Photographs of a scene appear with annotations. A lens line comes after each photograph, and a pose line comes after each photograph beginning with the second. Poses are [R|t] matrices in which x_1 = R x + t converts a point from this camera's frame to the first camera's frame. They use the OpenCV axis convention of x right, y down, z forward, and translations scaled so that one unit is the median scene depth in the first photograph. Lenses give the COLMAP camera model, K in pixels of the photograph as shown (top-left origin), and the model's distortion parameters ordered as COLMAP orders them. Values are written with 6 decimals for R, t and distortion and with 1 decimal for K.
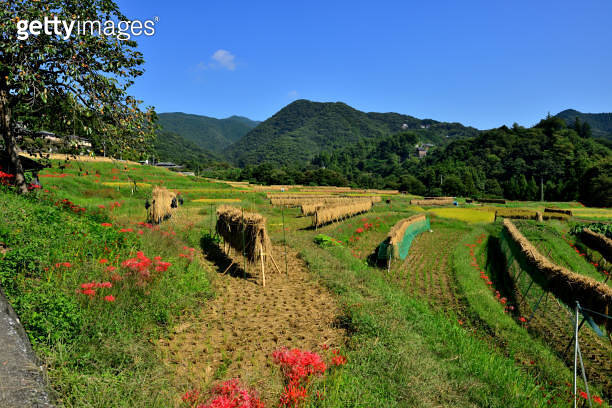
lens RADIAL K [[425.4, 0, 309.1], [0, 425.4, 205.5], [0, 0, 1]] dist [-0.004281, -0.018052]
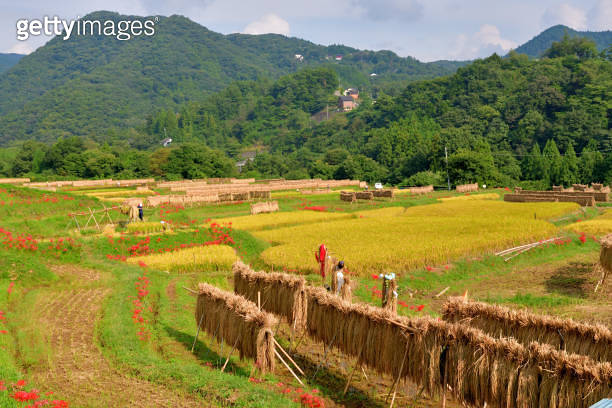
lens RADIAL K [[772.6, 0, 311.3], [0, 772.6, 207.6], [0, 0, 1]] dist [-0.015790, 0.000000]
pose [[0.968445, -0.064617, 0.240705, -0.028617], [0.063392, 0.997906, 0.012836, -0.006372], [-0.241030, 0.002828, 0.970513, 0.031488]]
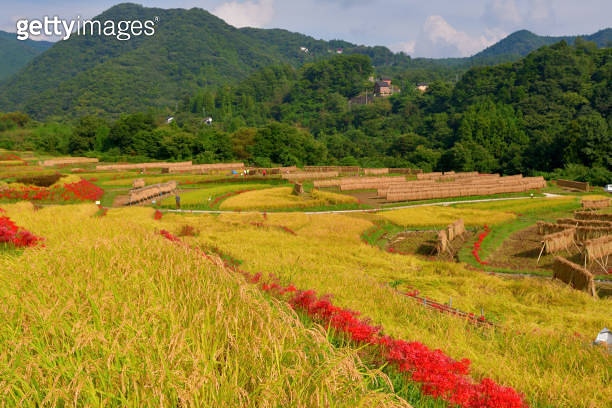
lens RADIAL K [[632.5, 0, 306.6], [0, 632.5, 207.7], [0, 0, 1]] dist [-0.007756, 0.000000]
pose [[0.962322, -0.051268, 0.267035, -0.064342], [0.036817, 0.997588, 0.058850, -0.018359], [-0.269408, -0.046802, 0.961888, 0.175752]]
